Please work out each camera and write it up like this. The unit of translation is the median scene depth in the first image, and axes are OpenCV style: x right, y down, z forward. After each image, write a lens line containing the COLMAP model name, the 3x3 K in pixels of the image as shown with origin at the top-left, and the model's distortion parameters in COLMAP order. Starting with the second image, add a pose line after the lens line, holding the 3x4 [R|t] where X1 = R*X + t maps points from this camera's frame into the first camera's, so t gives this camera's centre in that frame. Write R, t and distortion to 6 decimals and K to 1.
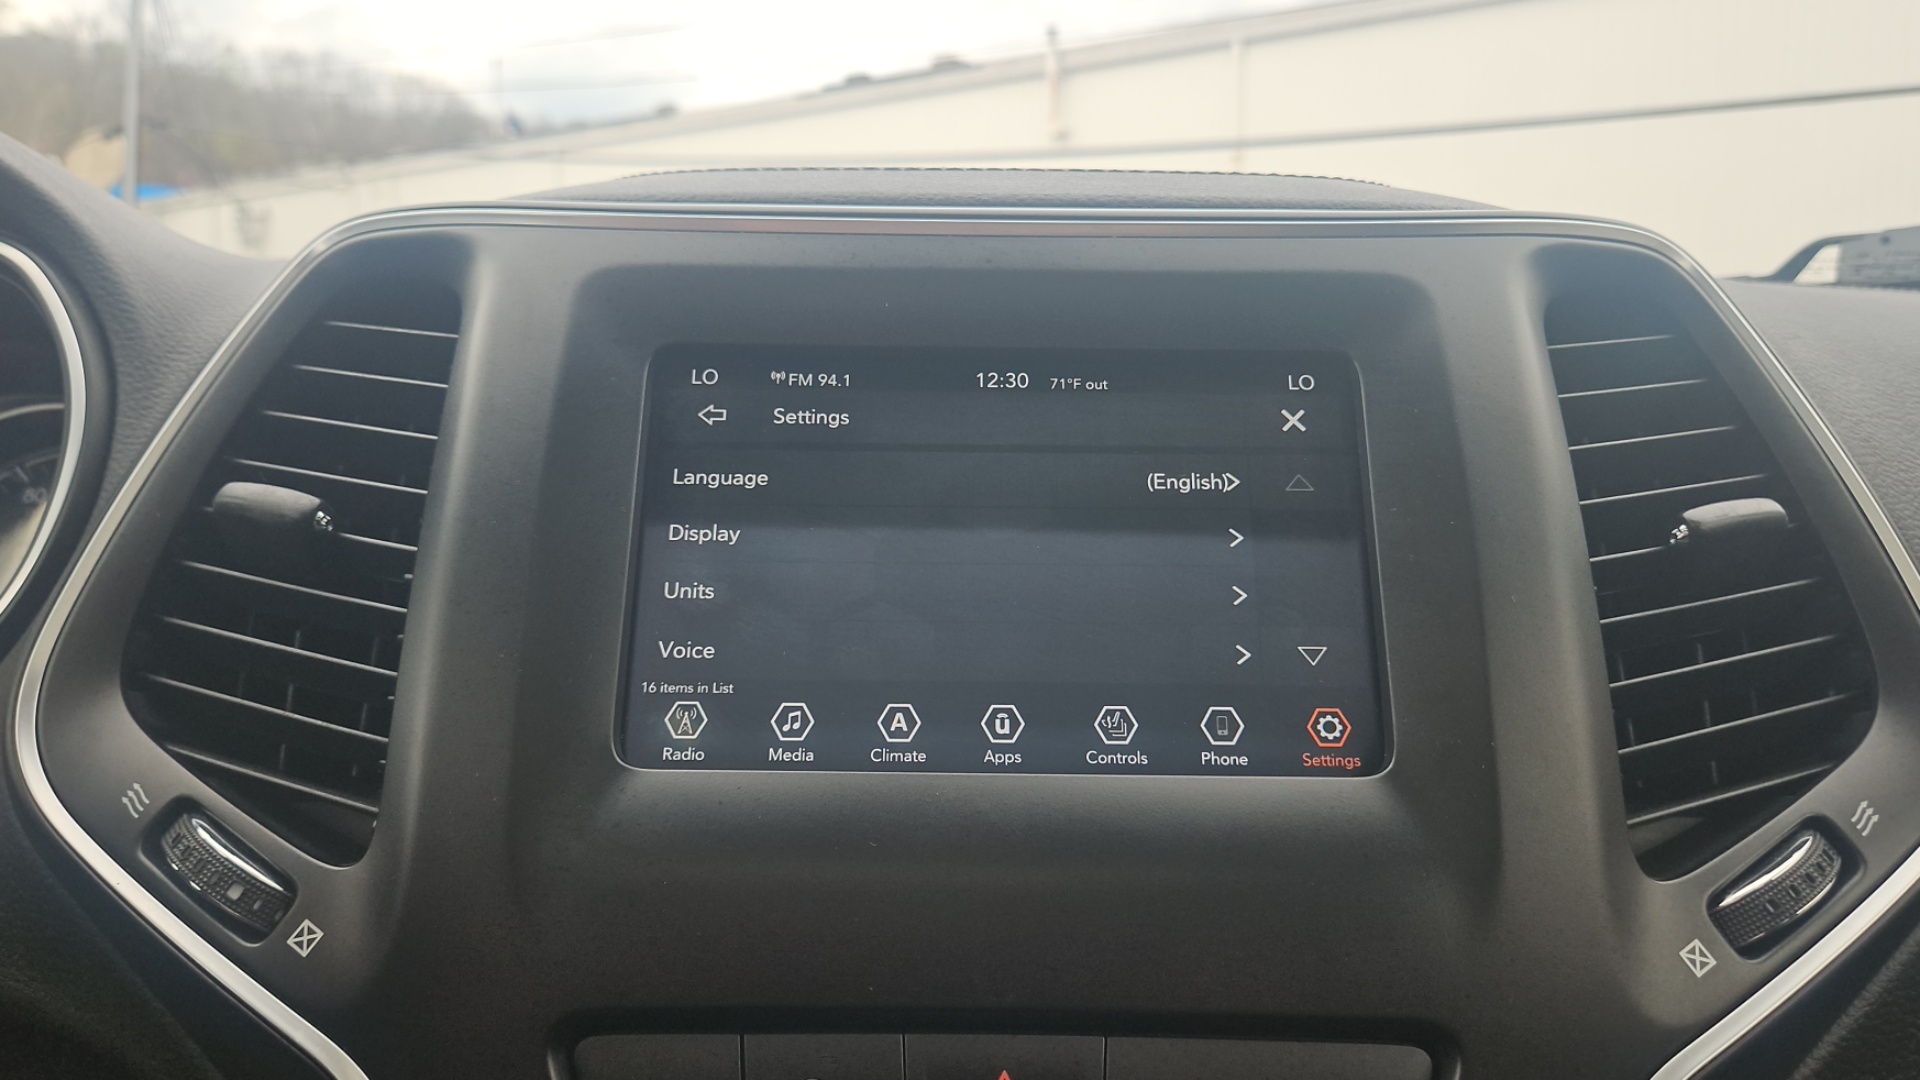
lens RADIAL K [[1437.9, 0, 958.7], [0, 1437.9, 538.7], [0, 0, 1]] dist [0.047122, -0.048021]
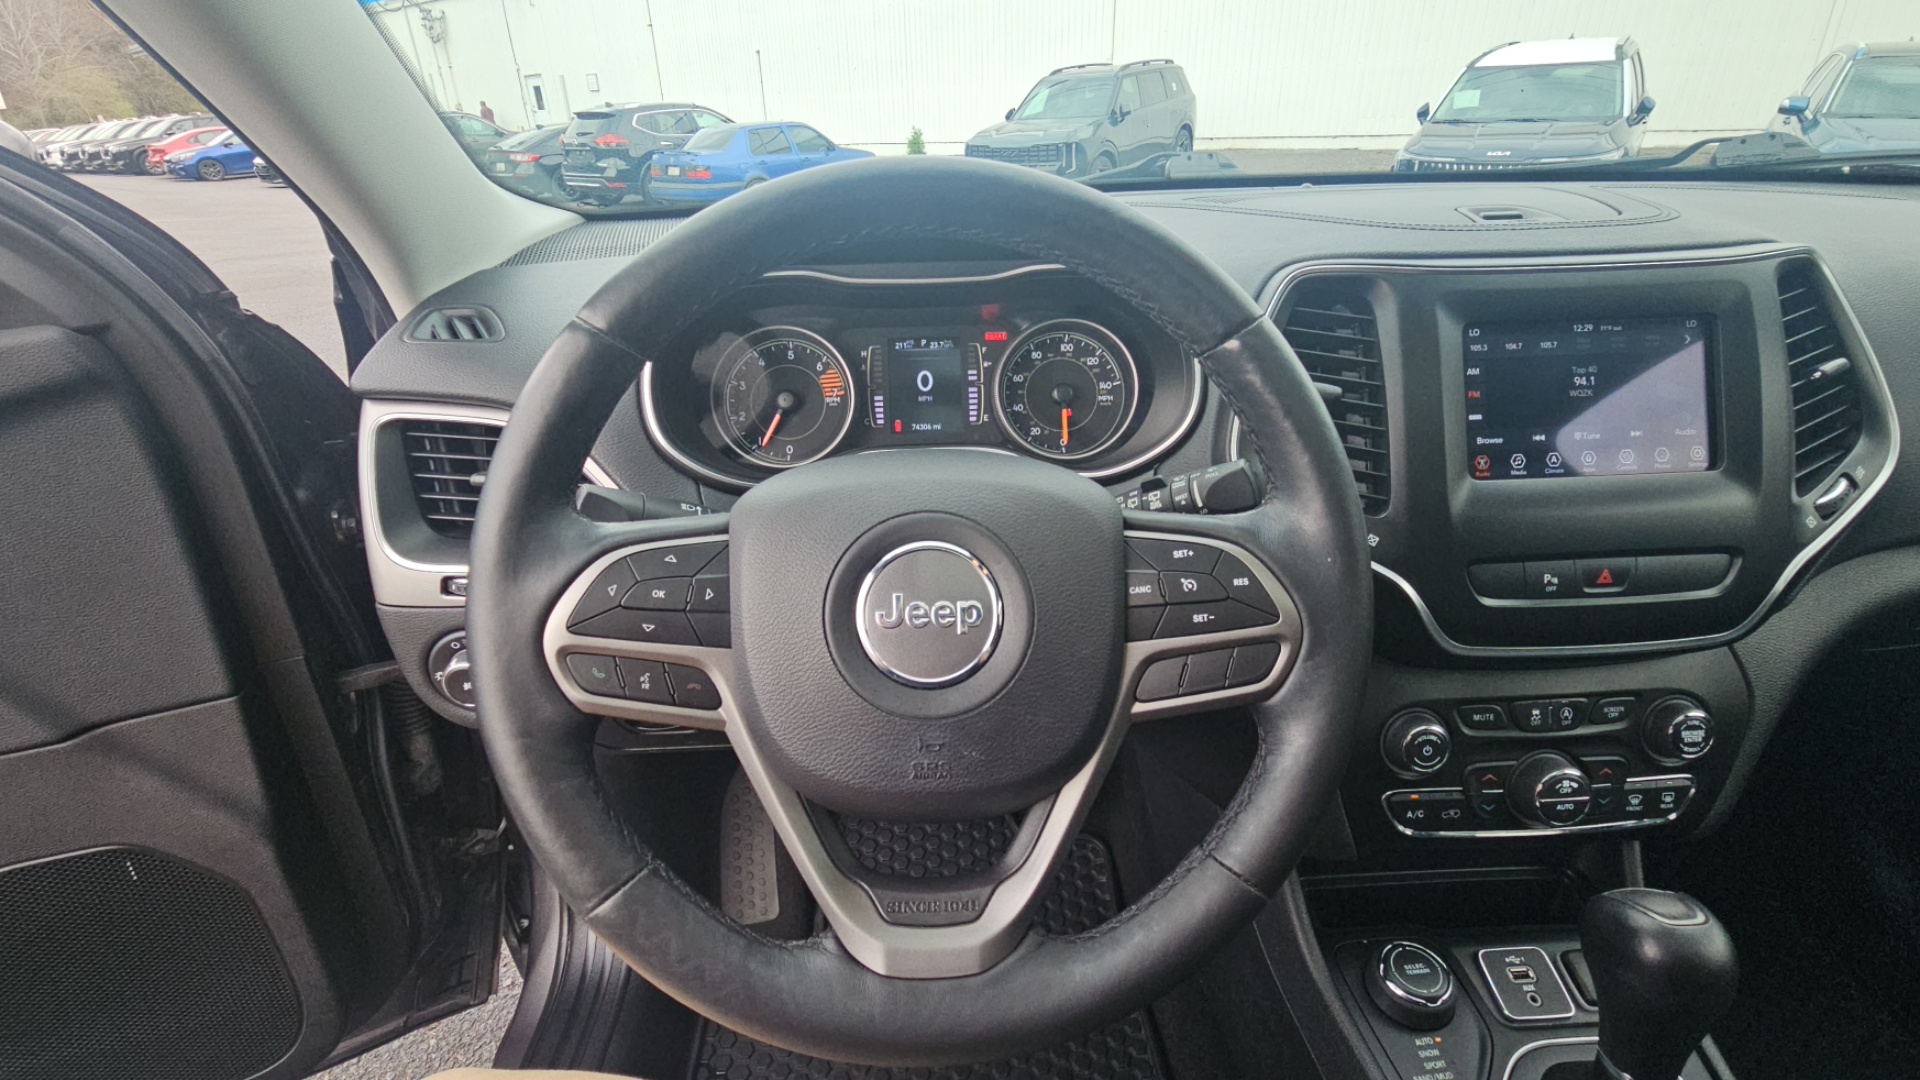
lens RADIAL K [[858.8, 0, 958.3], [0, 858.8, 534.0], [0, 0, 1]] dist [0.013976, -0.008965]
pose [[0.998226, -0.053784, 0.025517, -1.252701], [0.042122, 0.941034, 0.335680, -0.354695], [-0.042066, -0.334010, 0.941631, -0.621788]]
